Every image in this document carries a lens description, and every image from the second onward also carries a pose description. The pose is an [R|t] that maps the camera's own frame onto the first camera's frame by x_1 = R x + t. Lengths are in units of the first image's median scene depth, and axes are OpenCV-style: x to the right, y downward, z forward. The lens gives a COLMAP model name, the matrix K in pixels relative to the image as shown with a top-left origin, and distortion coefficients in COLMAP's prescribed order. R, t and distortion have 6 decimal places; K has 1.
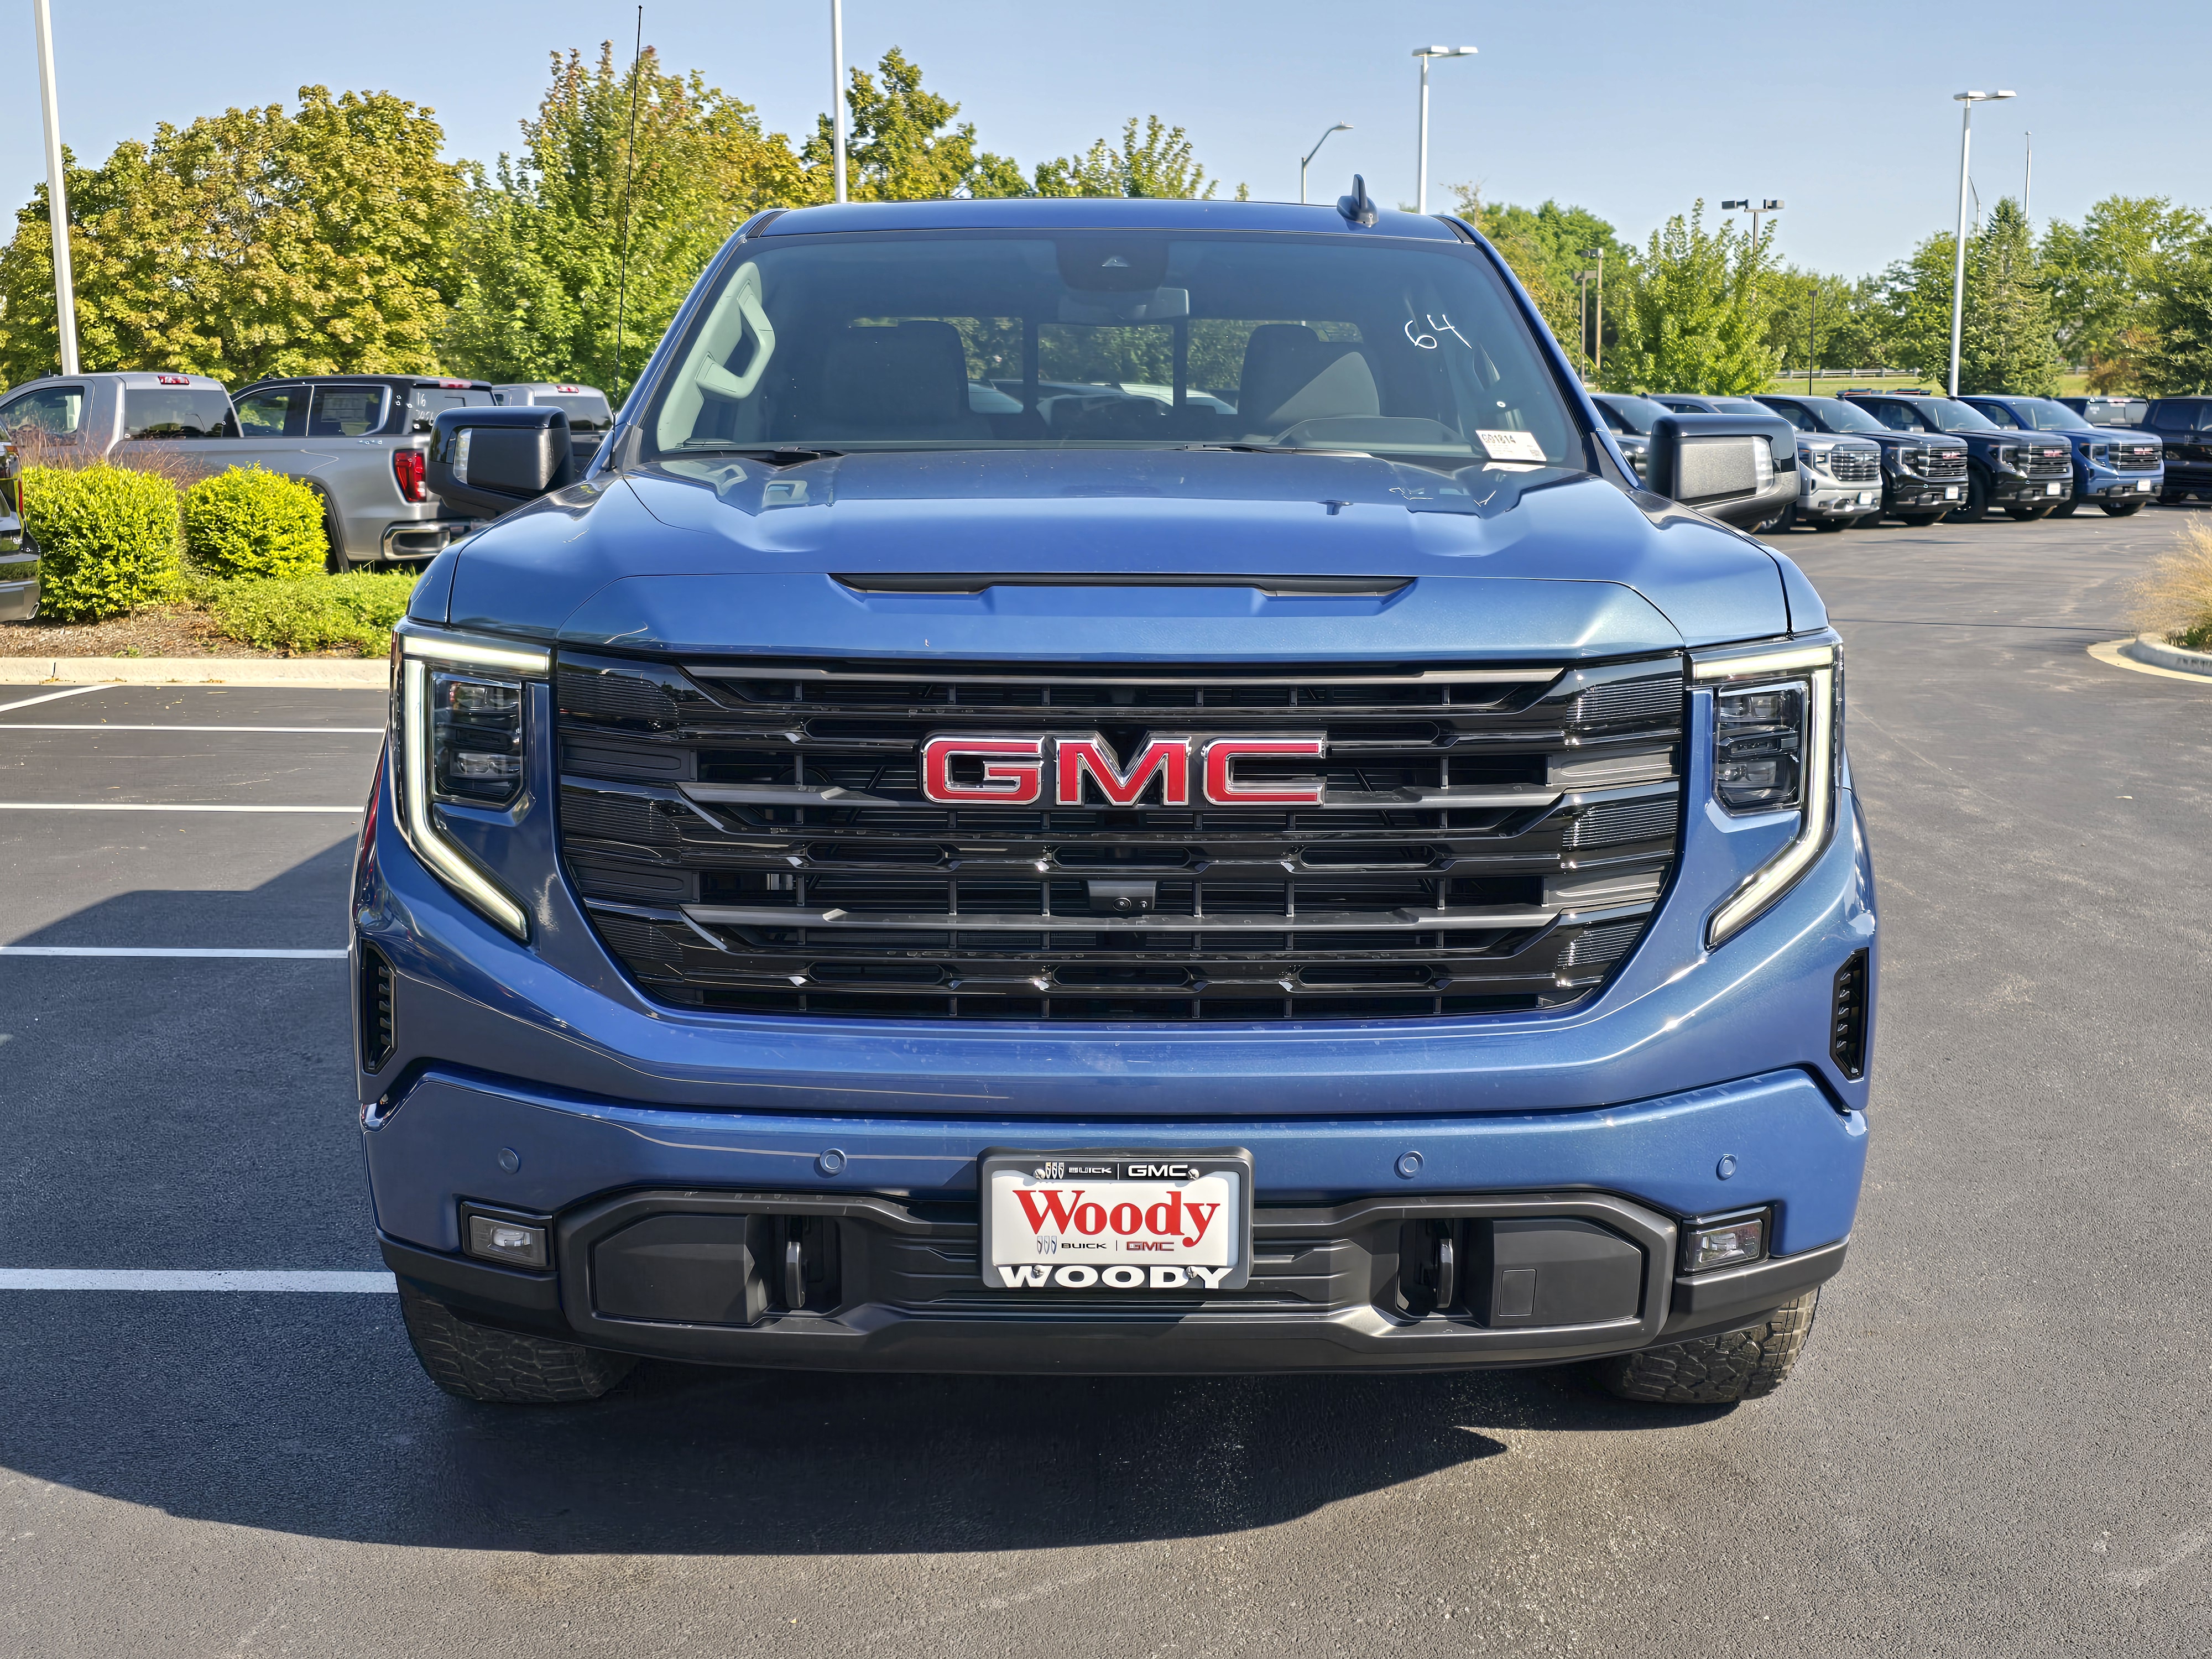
lens RADIAL K [[2514.9, 0, 1115.4], [0, 2514.9, 831.1], [0, 0, 1]] dist [0.093687, -0.145026]
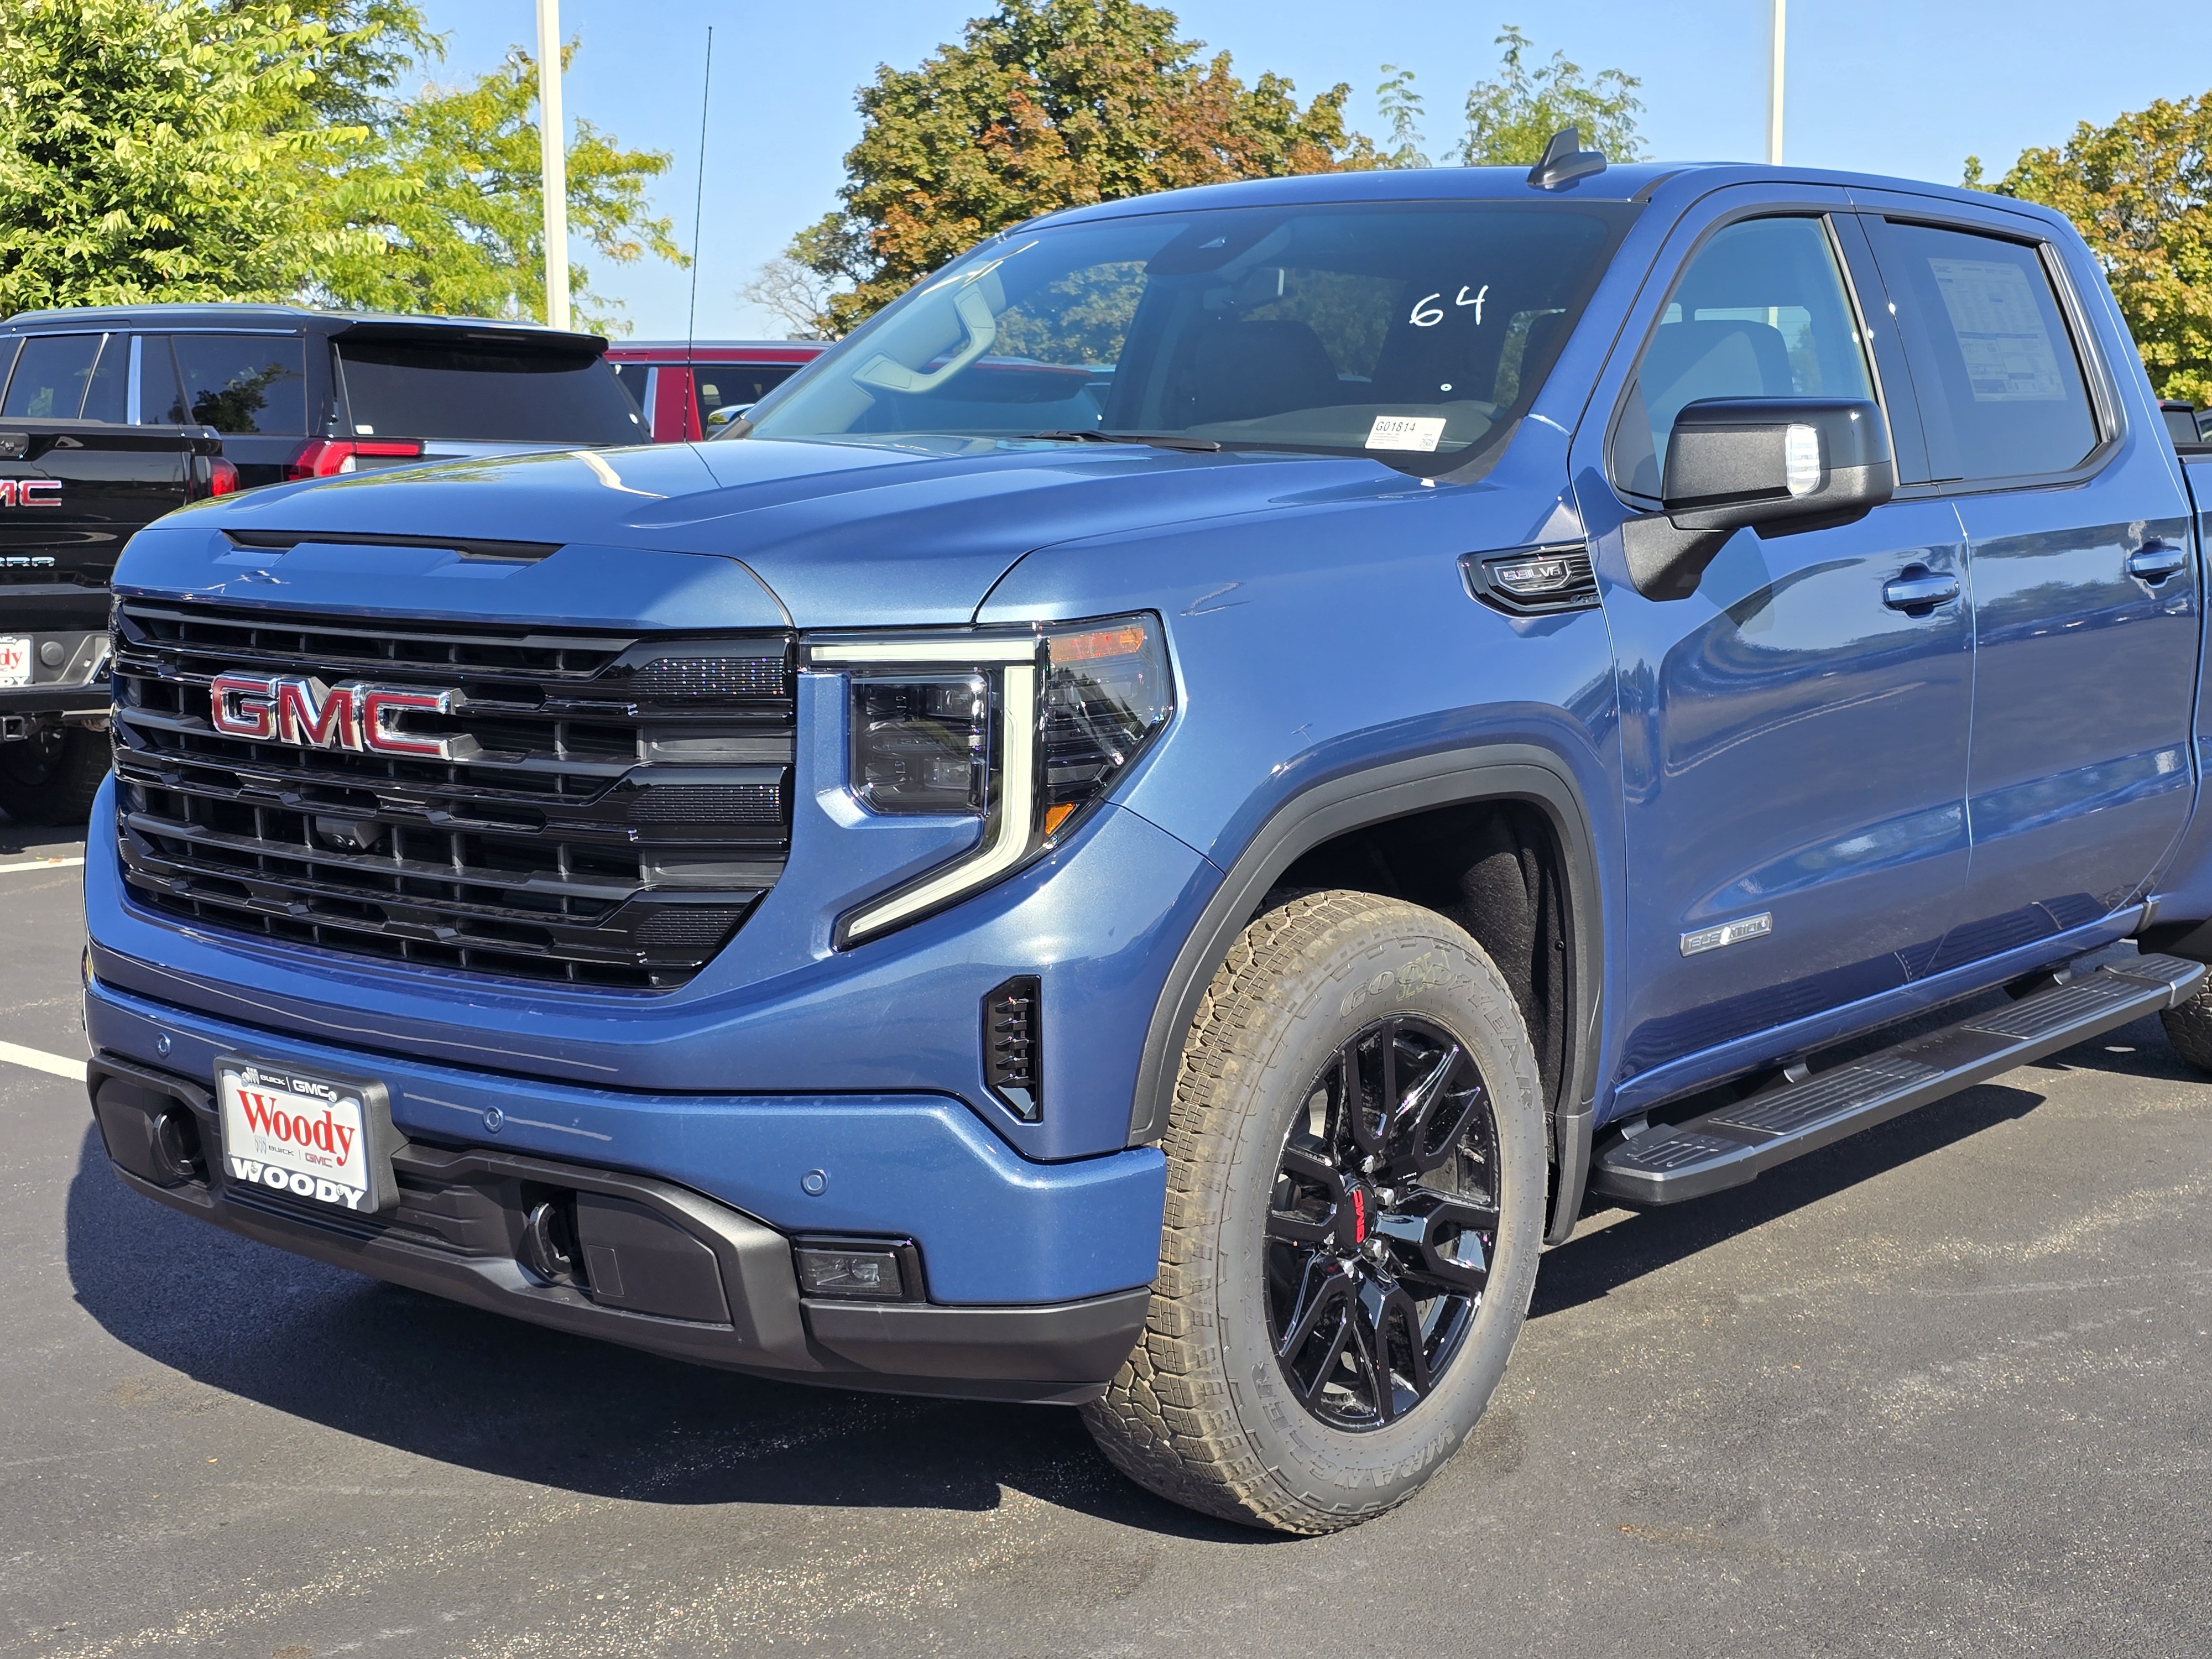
lens RADIAL K [[2930.8, 0, 1115.5], [0, 2930.8, 772.8], [0, 0, 1]] dist [0.100635, -0.234107]
pose [[0.774428, 0.067184, -0.629085, 1.018751], [-0.100683, 0.994761, -0.017708, -0.010583], [0.624600, 0.077051, 0.777135, 0.215689]]
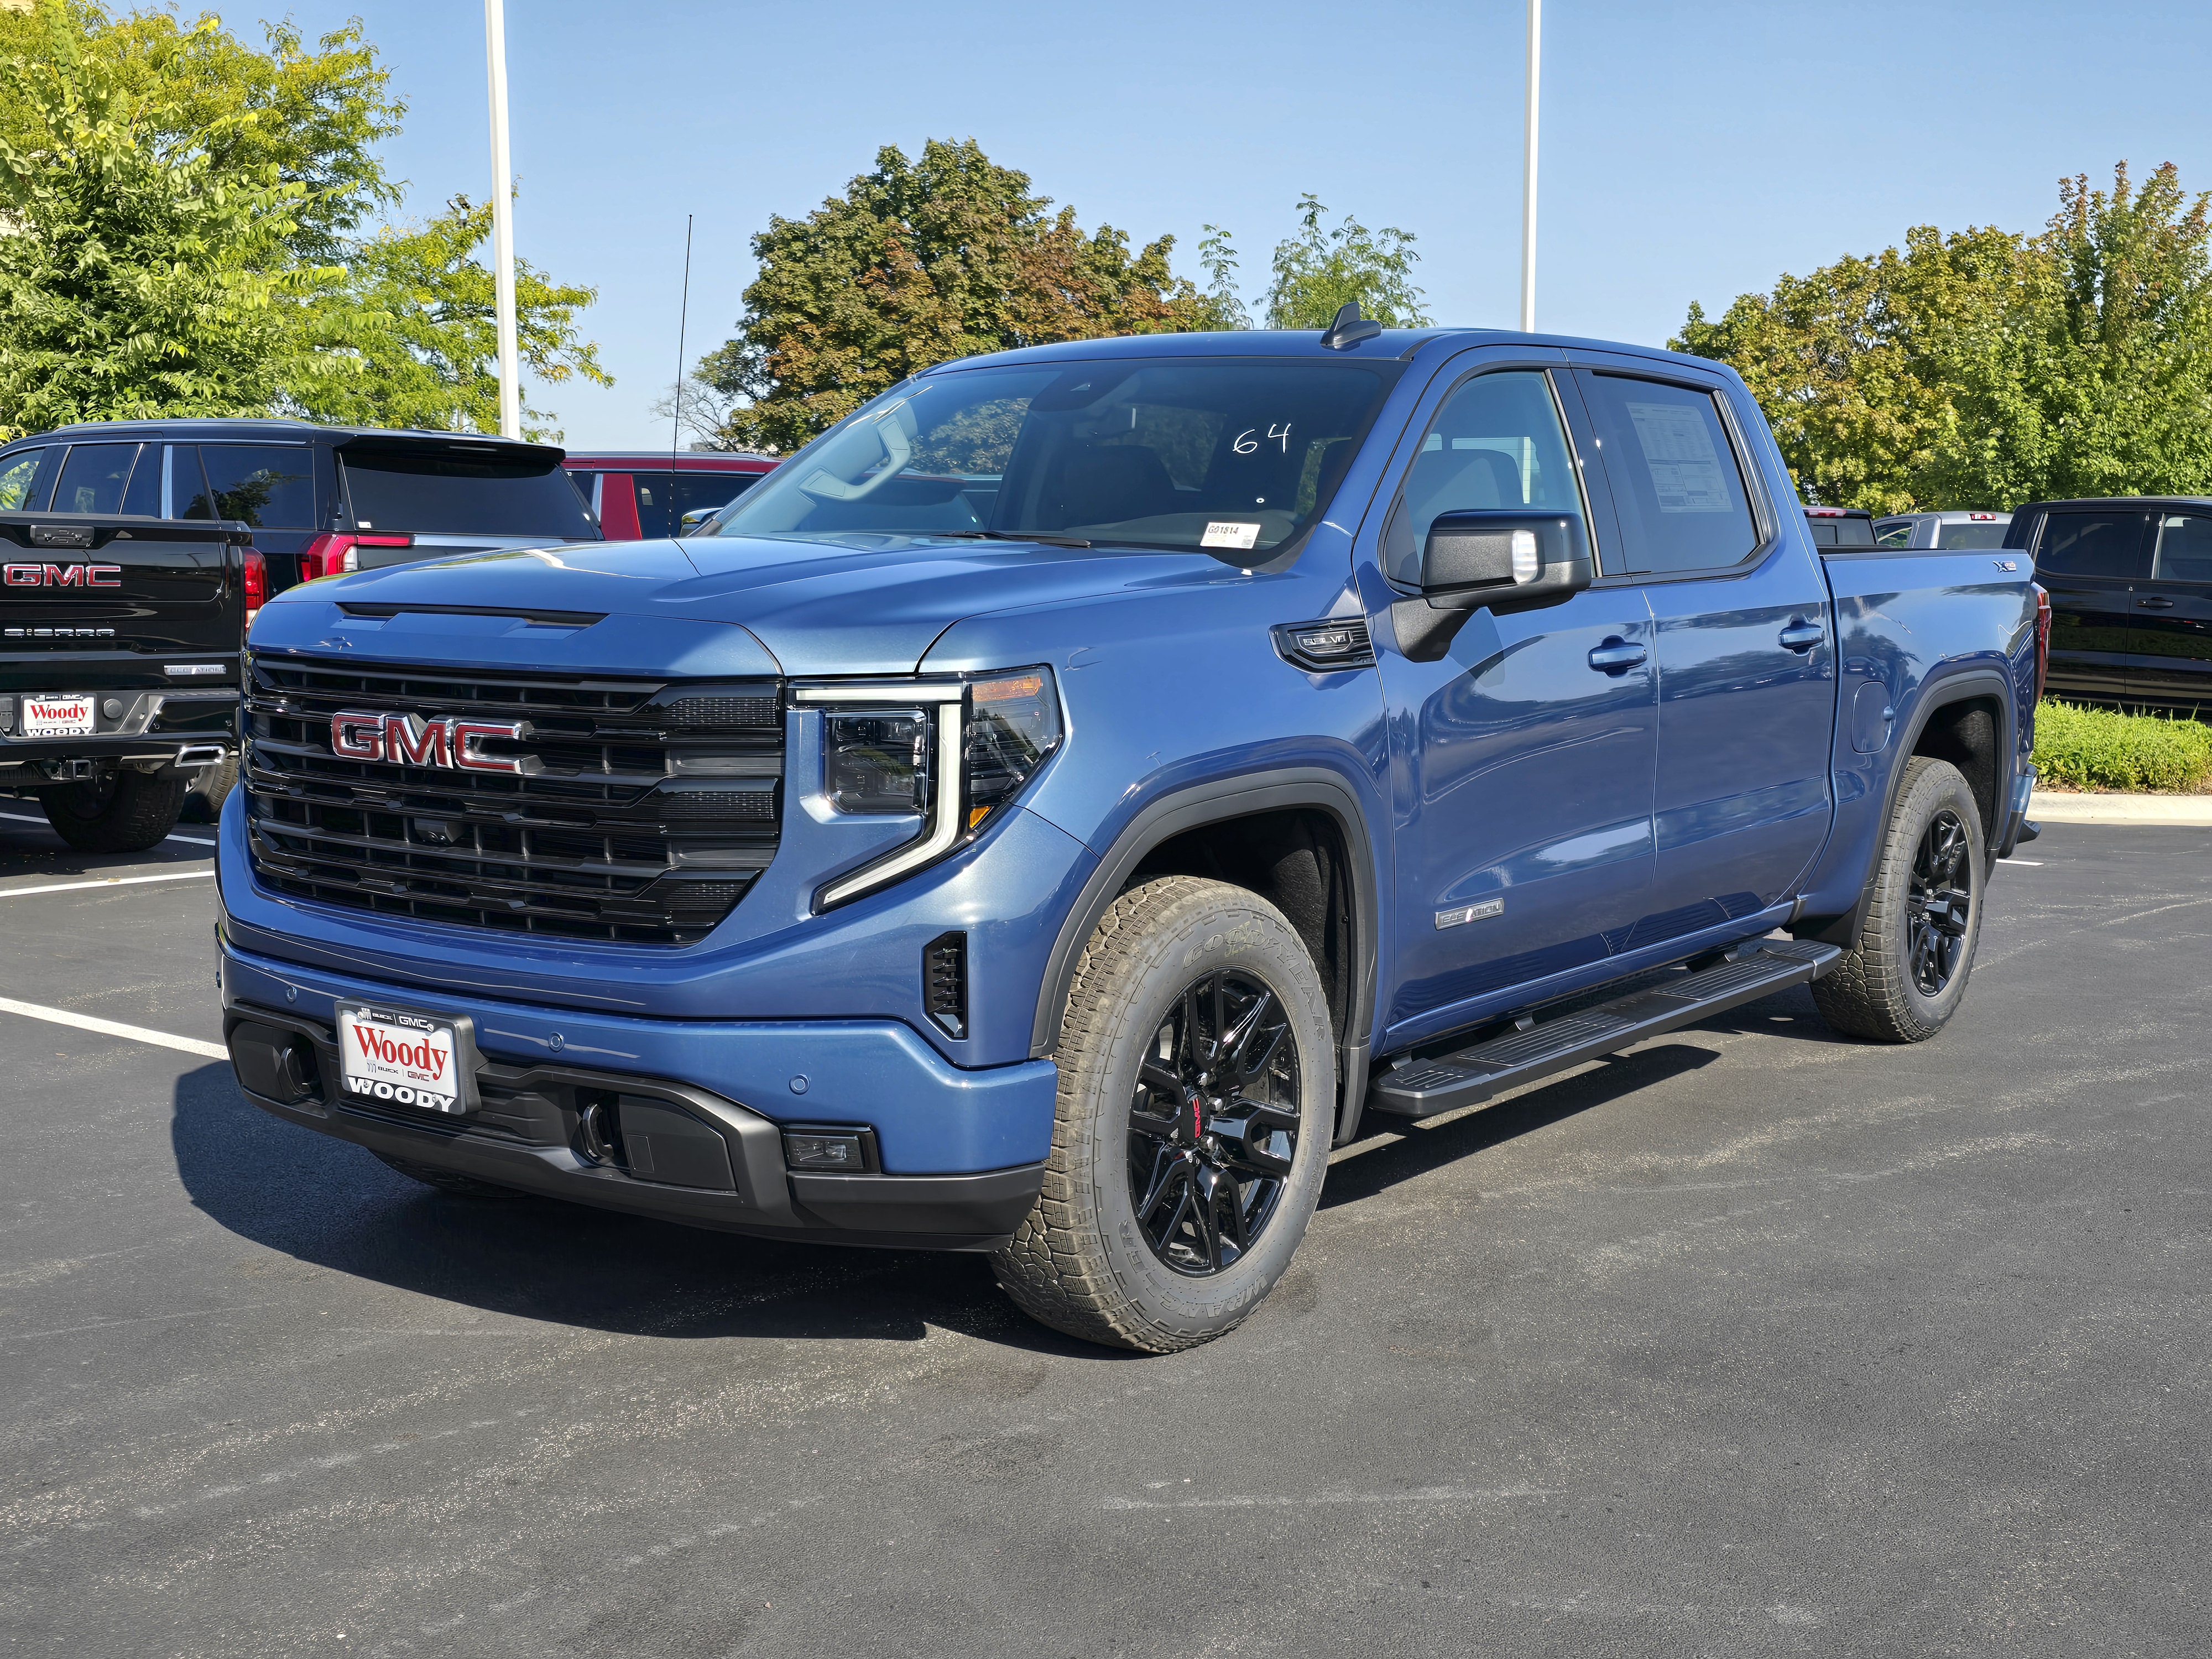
lens RADIAL K [[2514.9, 0, 1115.4], [0, 2514.9, 831.1], [0, 0, 1]] dist [0.093687, -0.145026]
pose [[0.808545, 0.068575, -0.584426, 1.121640], [-0.098834, 0.994903, -0.019996, 0.015745], [0.580076, 0.073928, 0.811201, 0.053664]]
